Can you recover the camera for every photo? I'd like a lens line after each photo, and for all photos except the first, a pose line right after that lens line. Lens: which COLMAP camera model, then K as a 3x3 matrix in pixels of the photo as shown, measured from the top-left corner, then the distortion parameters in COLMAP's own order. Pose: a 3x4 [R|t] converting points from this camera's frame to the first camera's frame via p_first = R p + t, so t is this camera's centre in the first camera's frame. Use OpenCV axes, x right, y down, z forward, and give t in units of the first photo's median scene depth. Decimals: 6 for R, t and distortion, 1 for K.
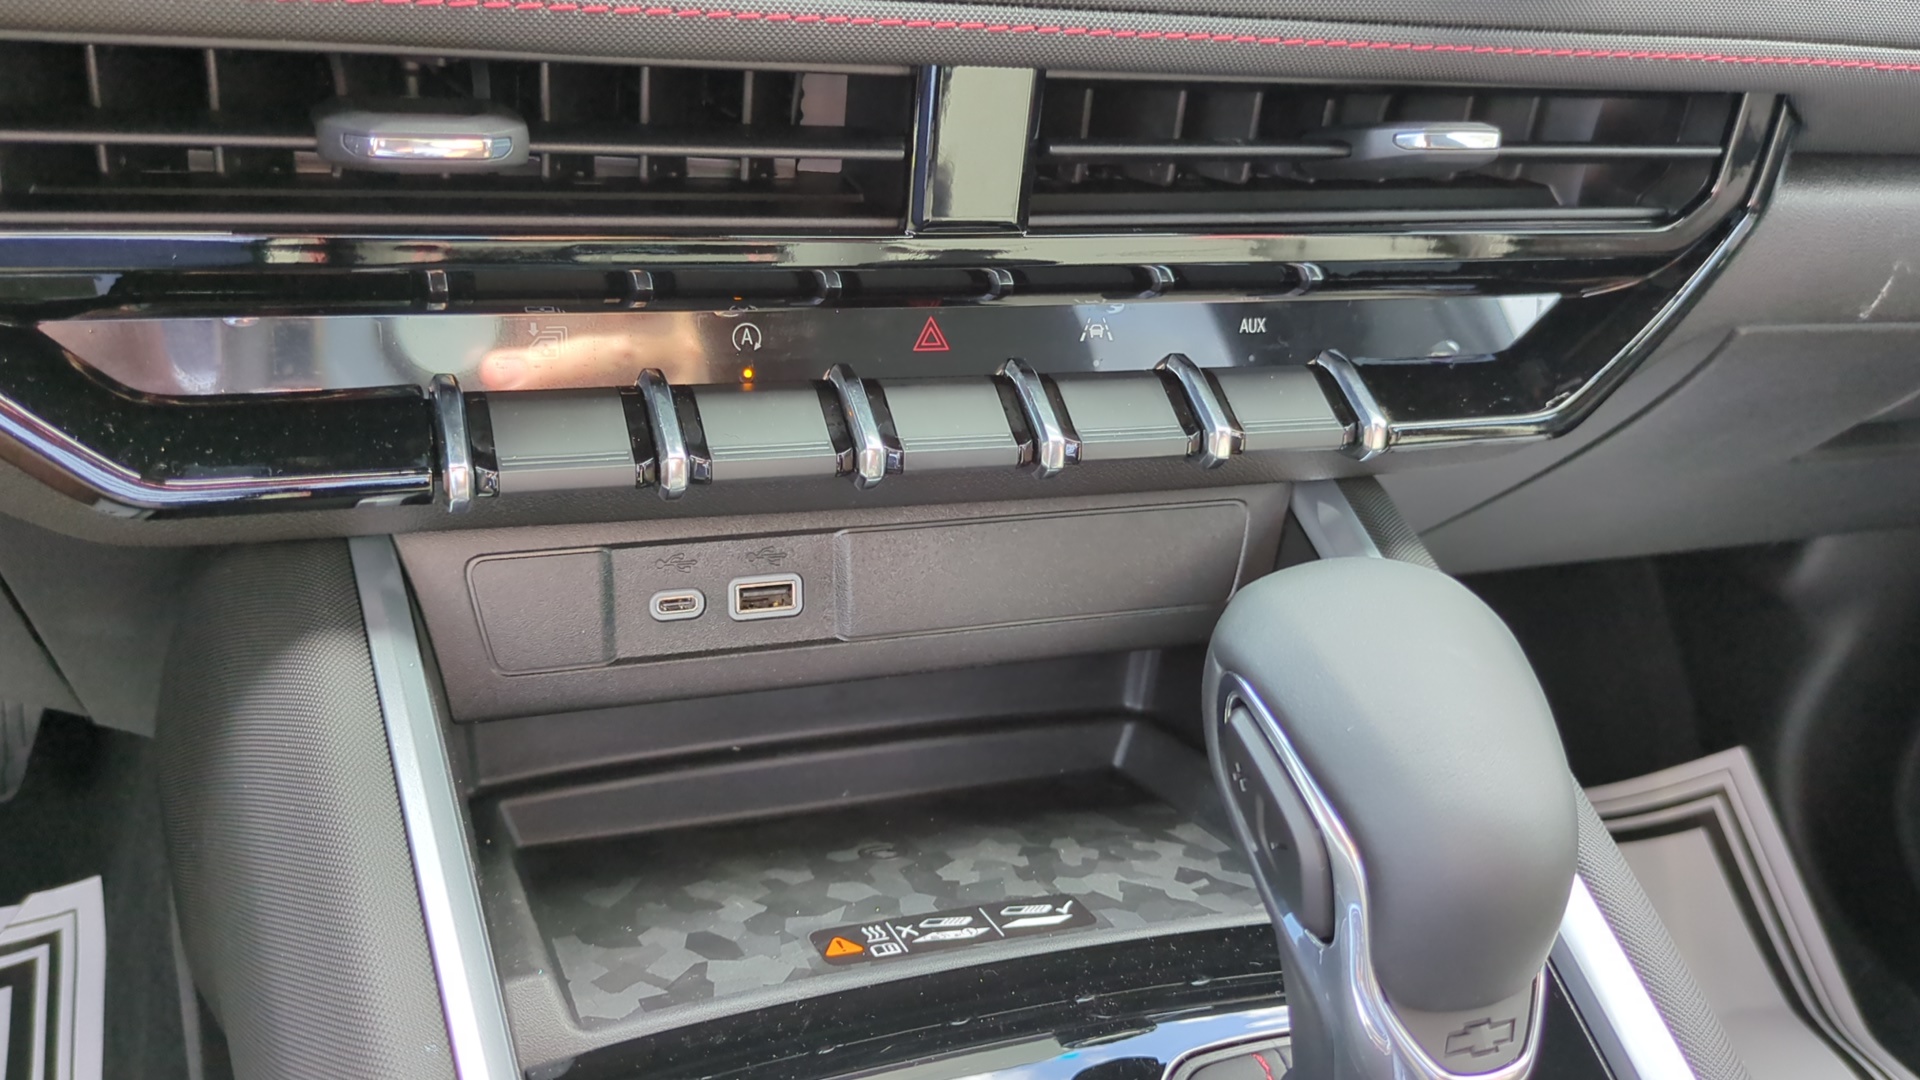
lens RADIAL K [[1585.3, 0, 958.4], [0, 1585.3, 525.0], [0, 0, 1]] dist [0.004003, -0.014885]
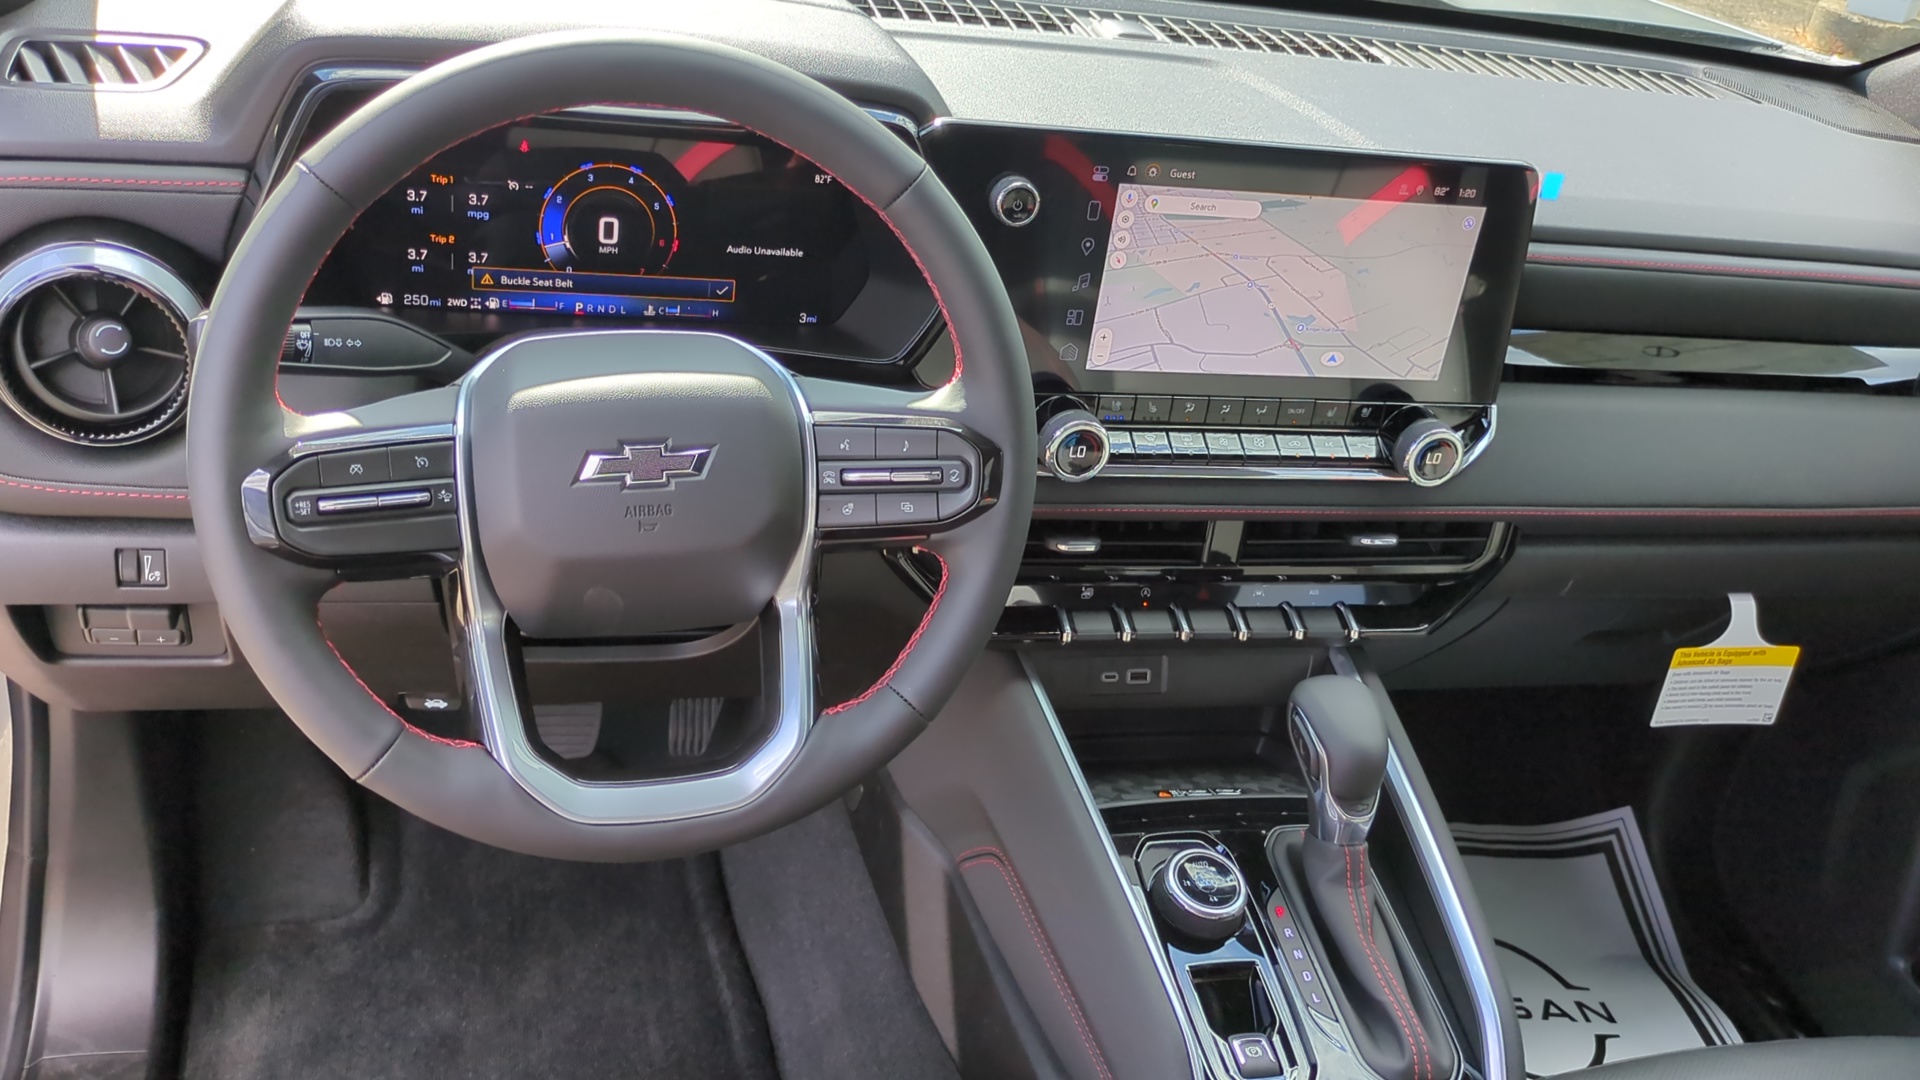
lens RADIAL K [[1585.3, 0, 958.4], [0, 1585.3, 525.0], [0, 0, 1]] dist [0.004003, -0.014885]
pose [[0.995138, 0.052596, -0.083266, -0.226139], [-0.057483, 0.996694, -0.057425, -0.045928], [0.079971, 0.061932, 0.994871, -1.947663]]
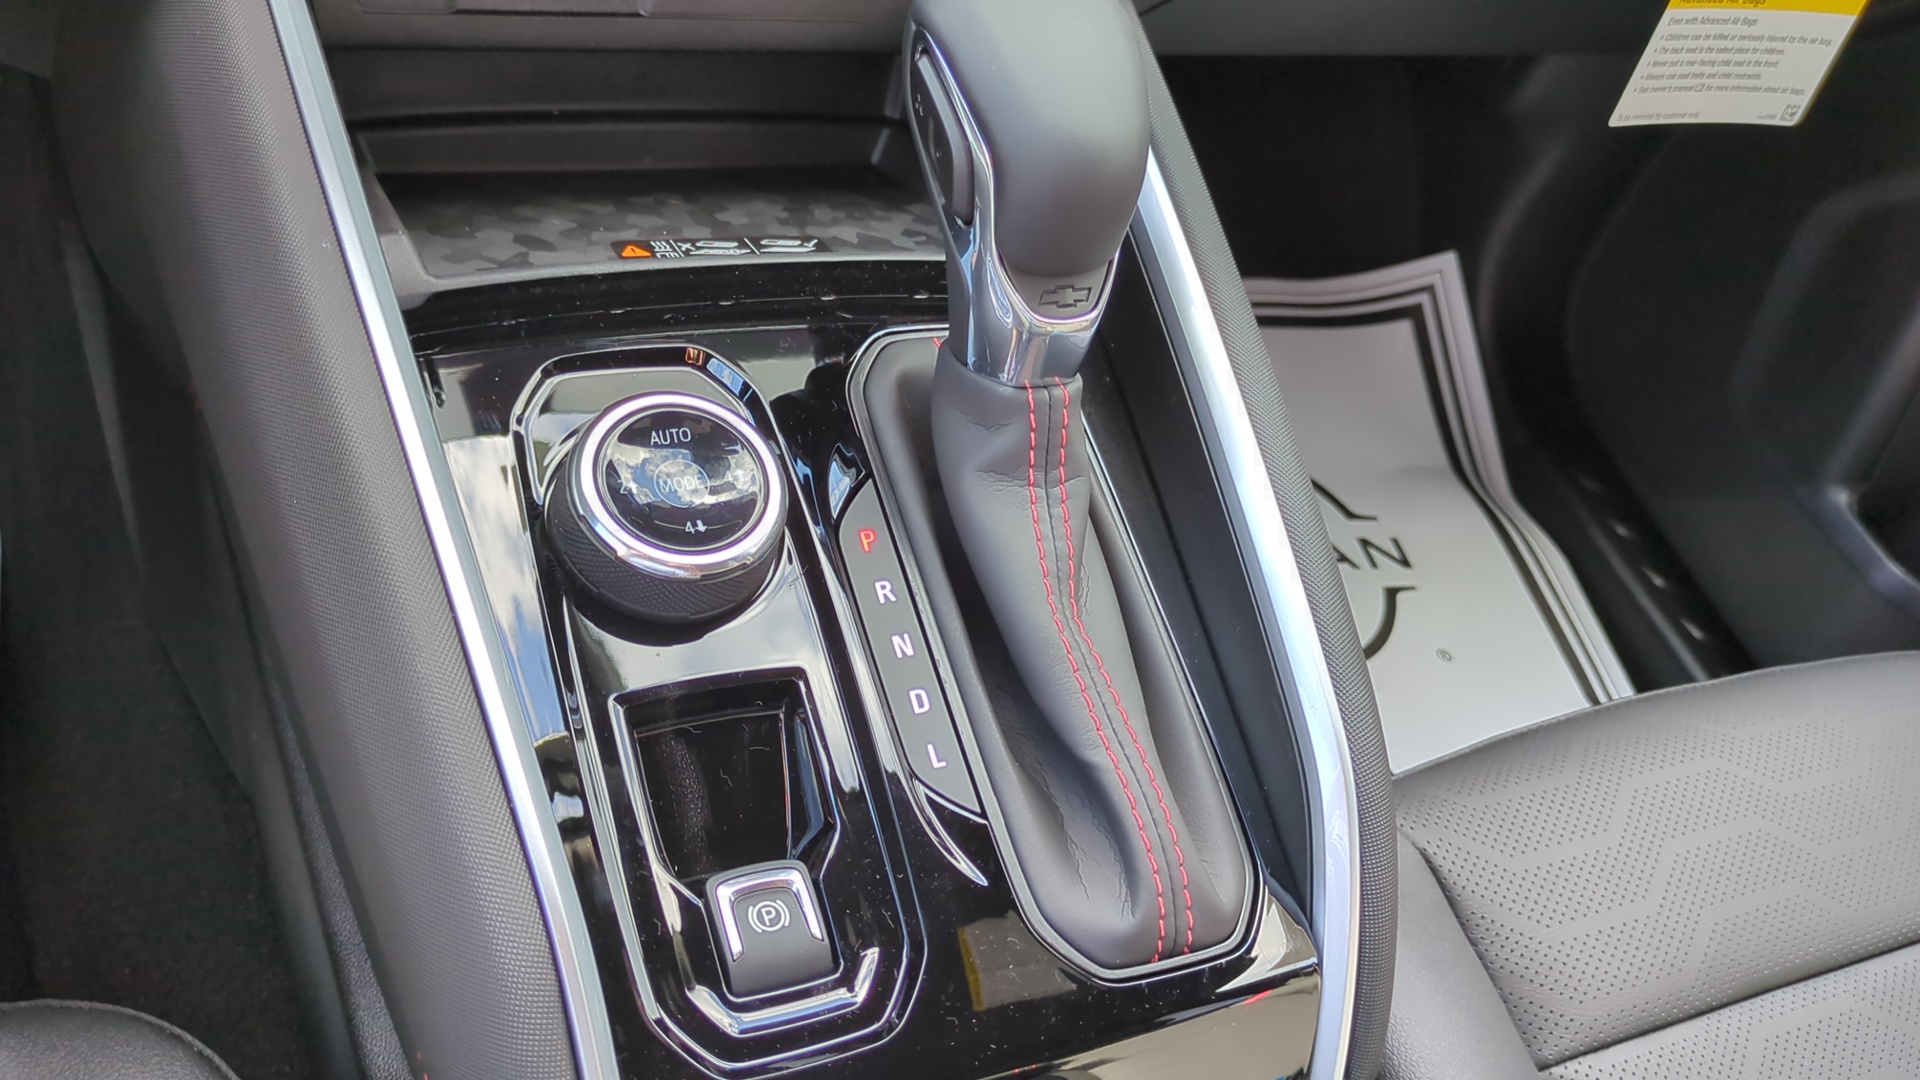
lens RADIAL K [[1585.3, 0, 958.4], [0, 1585.3, 525.0], [0, 0, 1]] dist [0.004003, -0.014885]
pose [[0.992351, 0.054392, 0.110822, 0.055869], [-0.084344, 0.954239, 0.286904, 0.078845], [-0.090145, -0.294056, 0.951528, -0.318037]]
